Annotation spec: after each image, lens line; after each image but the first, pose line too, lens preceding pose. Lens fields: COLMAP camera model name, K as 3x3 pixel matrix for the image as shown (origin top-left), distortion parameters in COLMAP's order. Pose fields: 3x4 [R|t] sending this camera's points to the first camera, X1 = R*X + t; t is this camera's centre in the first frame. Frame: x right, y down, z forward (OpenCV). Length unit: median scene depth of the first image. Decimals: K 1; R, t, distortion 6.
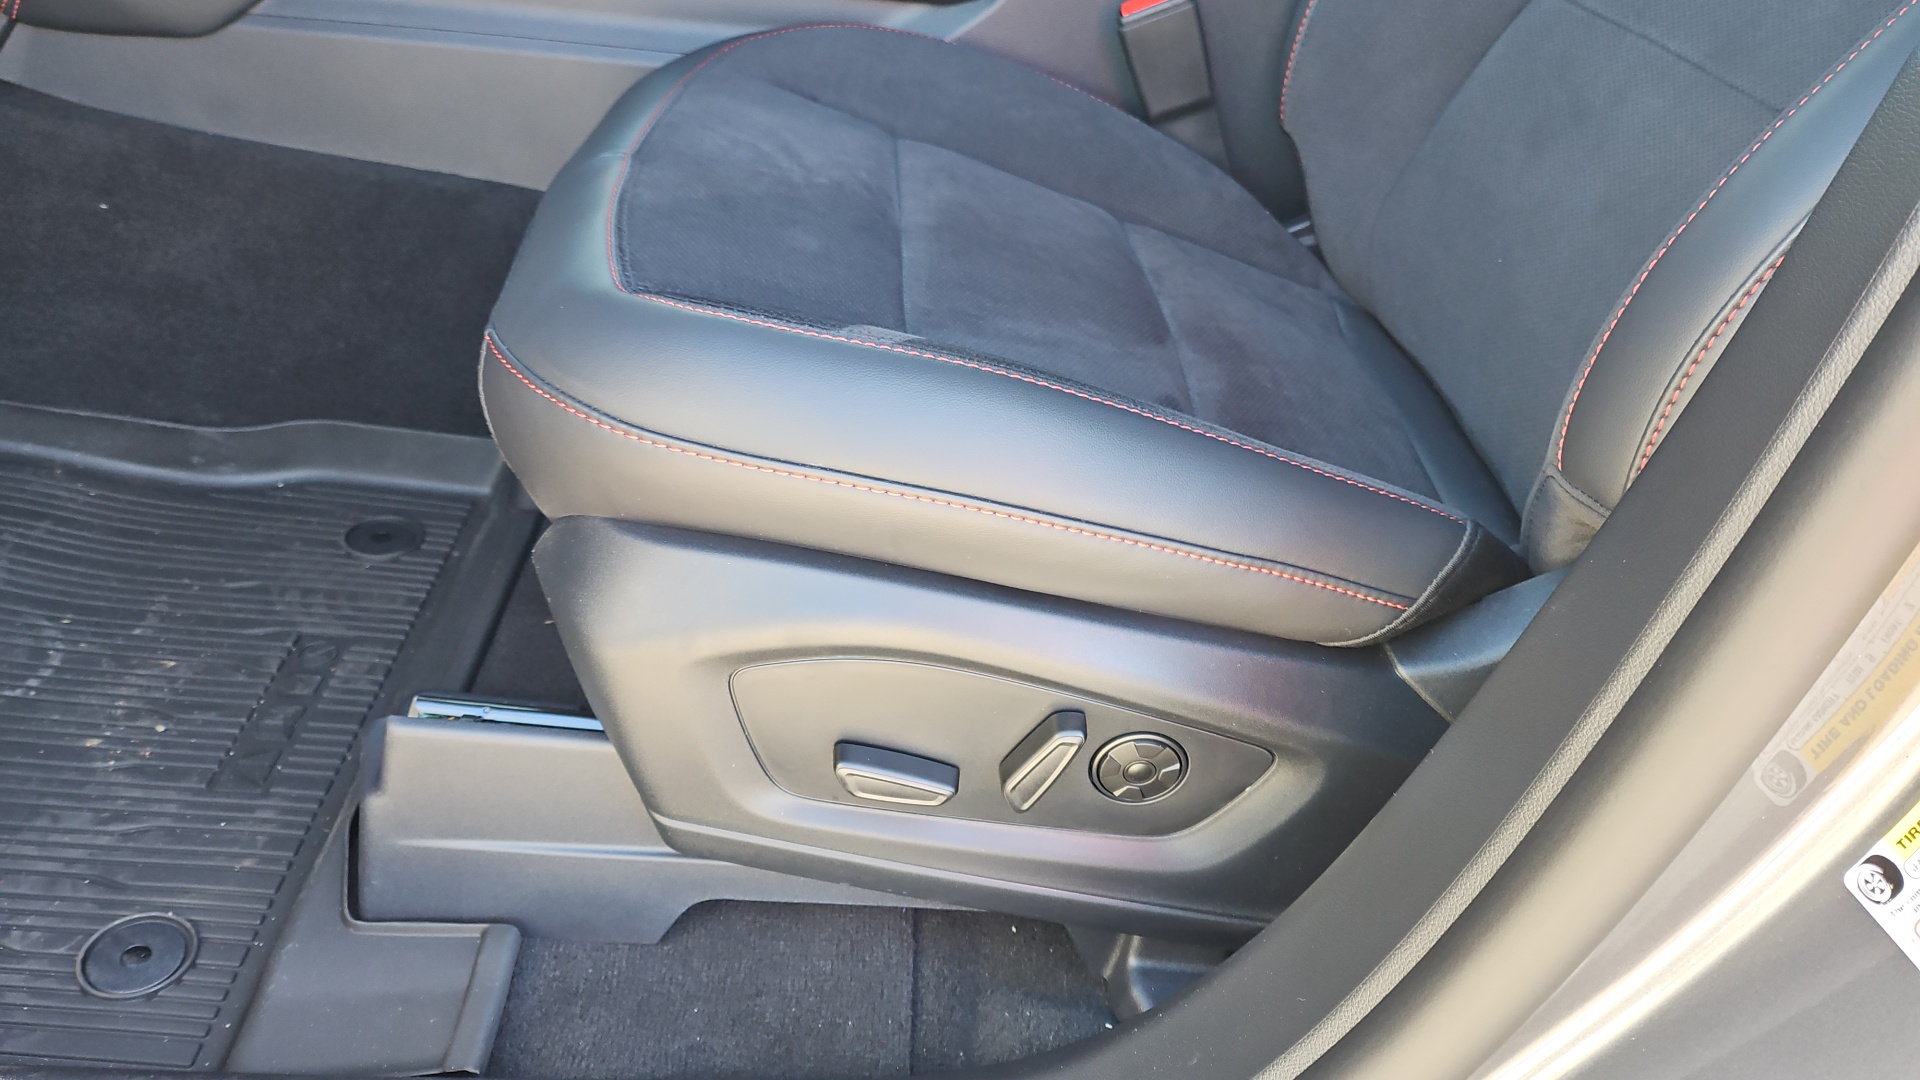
lens RADIAL K [[1397.1, 0, 968.3], [0, 1397.1, 551.3], [0, 0, 1]] dist [0.083583, -0.094658]
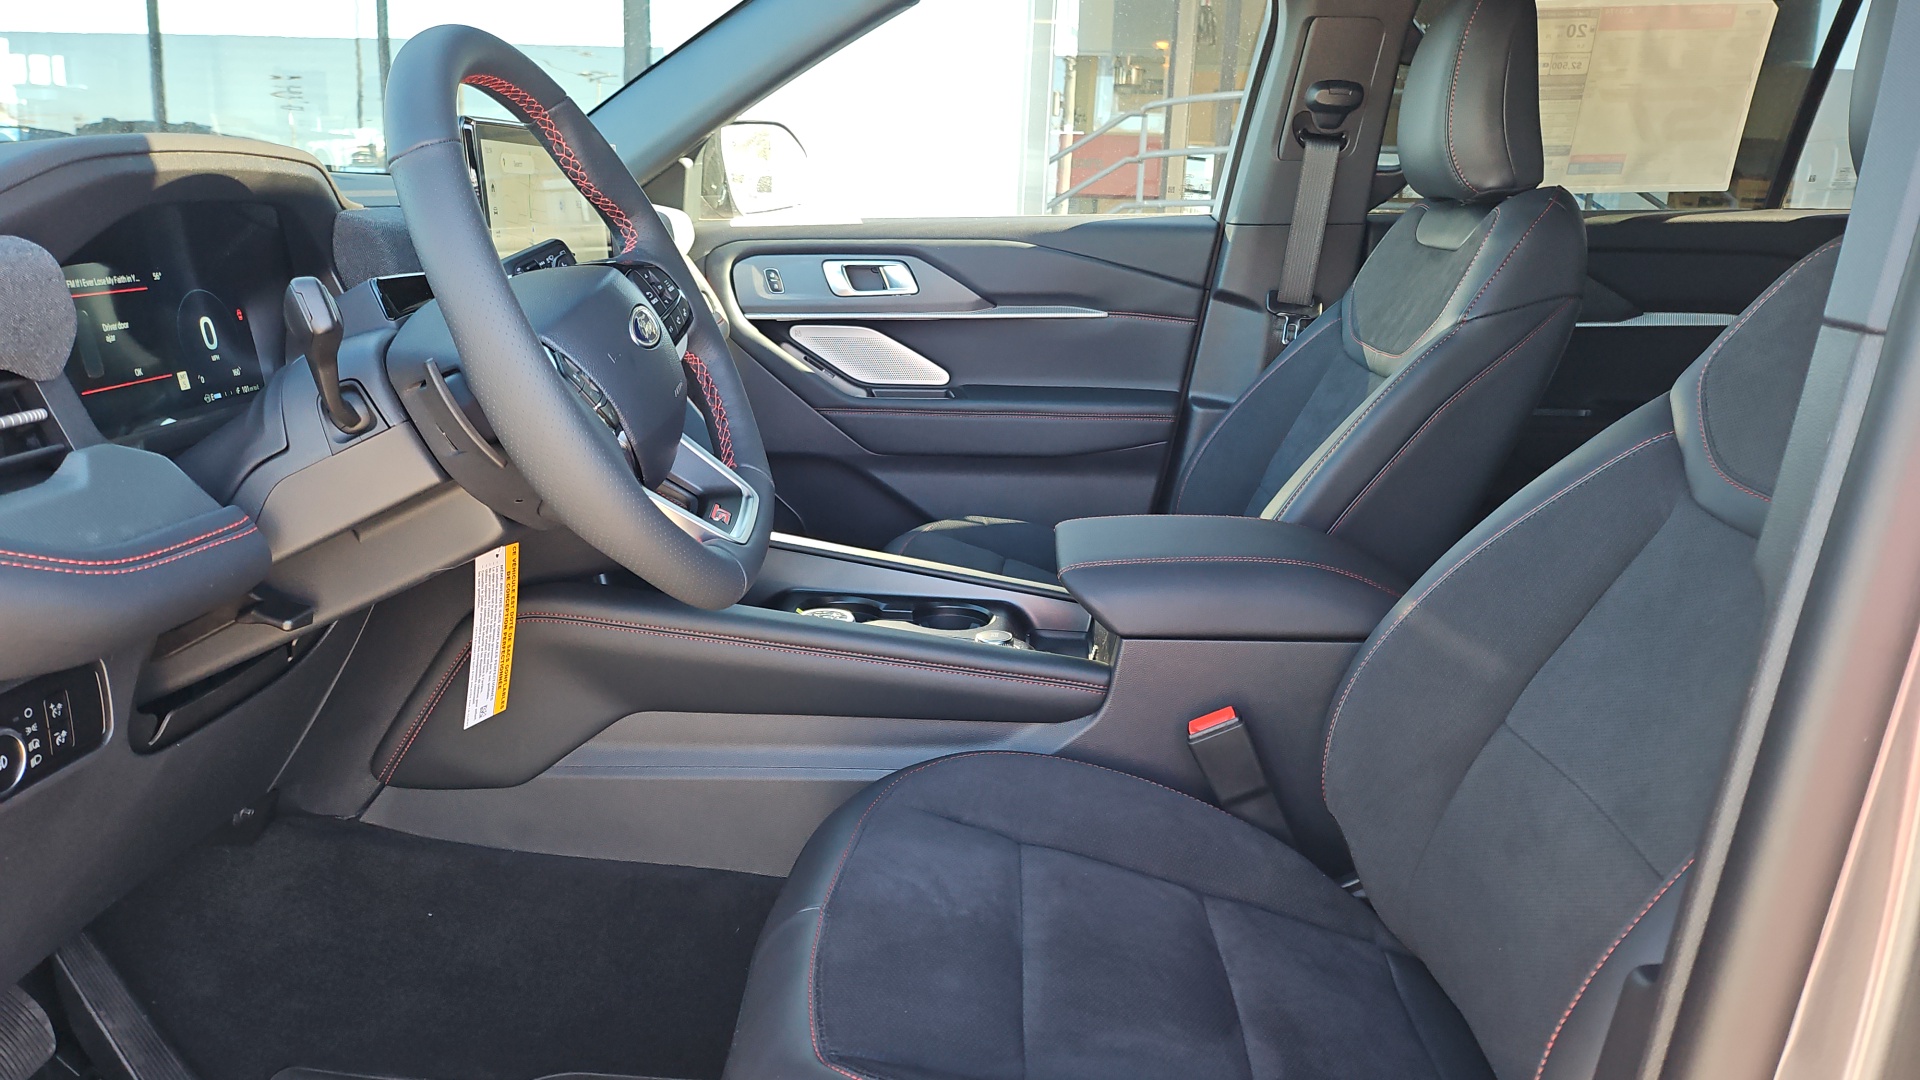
lens RADIAL K [[1341.8, 0, 977.3], [0, 1341.8, 569.1], [0, 0, 1]] dist [0.054714, -0.001922]
pose [[0.993031, -0.068468, -0.095926, 0.047225], [0.032036, 0.940108, -0.339369, -0.112964], [0.113416, 0.333931, 0.935749, -0.265675]]
